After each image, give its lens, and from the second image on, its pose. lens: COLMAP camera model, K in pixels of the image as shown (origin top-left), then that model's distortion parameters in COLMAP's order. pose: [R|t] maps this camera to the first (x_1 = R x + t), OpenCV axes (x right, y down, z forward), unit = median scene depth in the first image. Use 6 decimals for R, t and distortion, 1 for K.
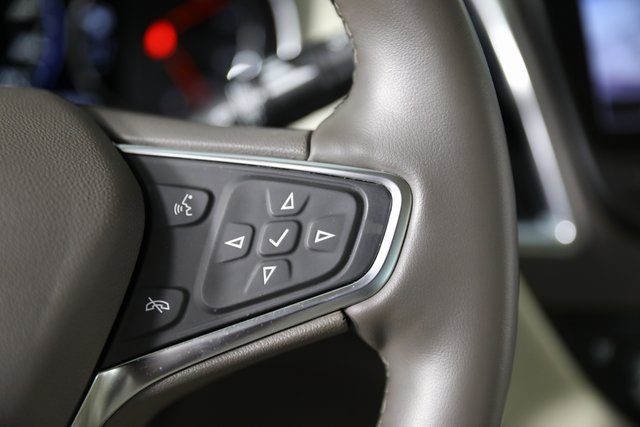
lens RADIAL K [[981.6, 0, 319.8], [0, 981.6, 212.9], [0, 0, 1]] dist [0.079311, 0.000000]
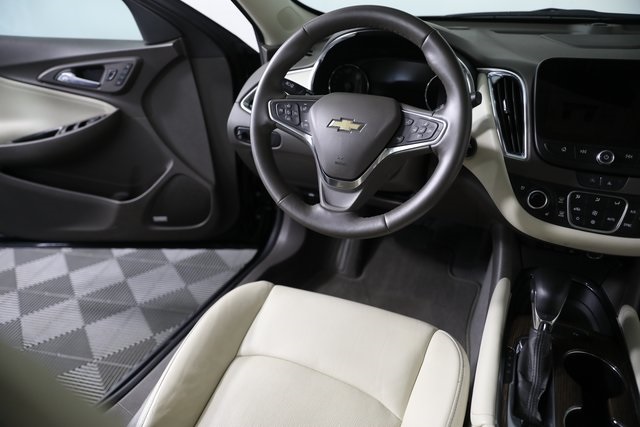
lens RADIAL K [[436.4, 0, 314.0], [0, 436.4, 216.4], [0, 0, 1]] dist [-0.105703, 0.075604]
pose [[0.763012, 0.254176, -0.594312, 1.007836], [-0.199192, 0.967156, 0.157901, 0.221822], [0.614927, -0.002098, 0.788581, -1.183215]]
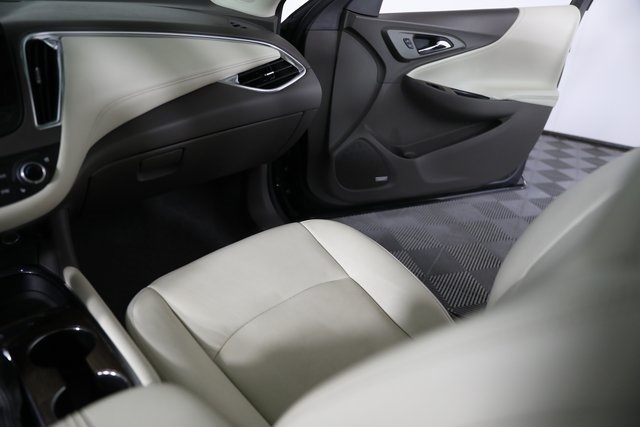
lens RADIAL K [[436.4, 0, 320.1], [0, 436.4, 214.5], [0, 0, 1]] dist [-0.105703, 0.075604]
pose [[0.863337, -0.238562, 0.444676, 1.342243], [0.192222, 0.970231, 0.147315, 0.383964], [-0.466582, -0.041706, 0.883494, -0.920801]]
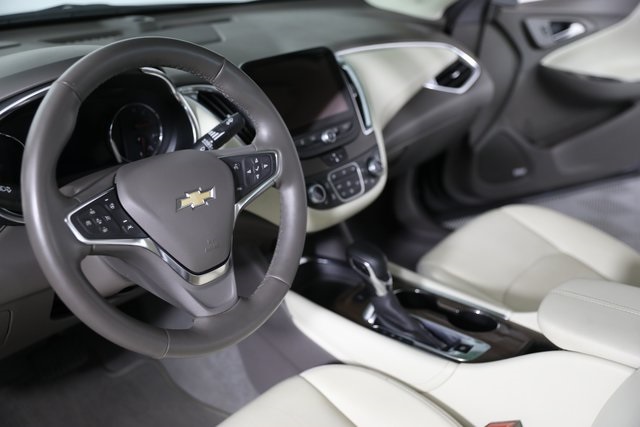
lens RADIAL K [[652.6, 0, 319.9], [0, 652.6, 211.0], [0, 0, 1]] dist [-0.004940, 0.000000]
pose [[0.807572, -0.266035, 0.526358, -1.433325], [0.251171, 0.962640, 0.101180, -0.017303], [-0.533611, 0.050496, 0.844222, -1.663187]]
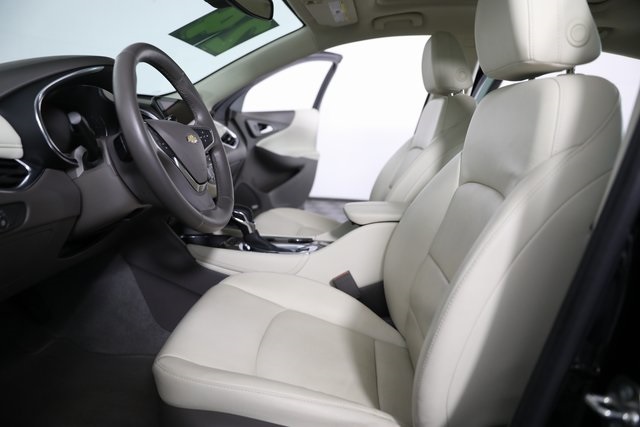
lens RADIAL K [[436.4, 0, 319.6], [0, 436.4, 211.8], [0, 0, 1]] dist [-0.105703, 0.075604]
pose [[0.314836, -0.211542, 0.925272, -3.018305], [0.333665, 0.937292, 0.100756, 0.526829], [-0.888564, 0.277009, 0.365677, -0.847972]]
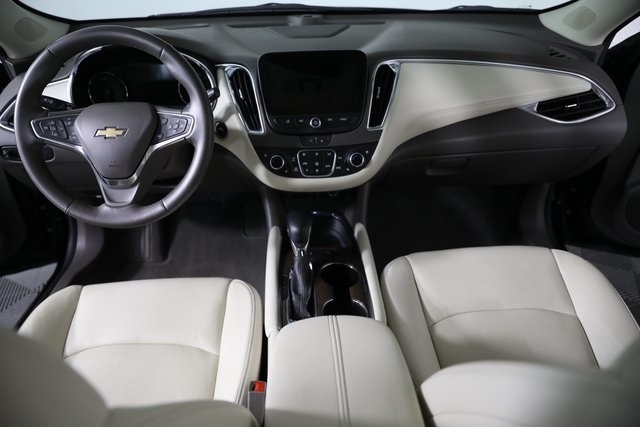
lens RADIAL K [[436.4, 0, 317.3], [0, 436.4, 214.5], [0, 0, 1]] dist [-0.105703, 0.075604]
pose [[0.978727, 0.061533, -0.195722, 1.464922], [-0.030903, 0.987295, 0.155863, 0.128959], [0.202826, -0.146499, 0.968194, -1.651400]]
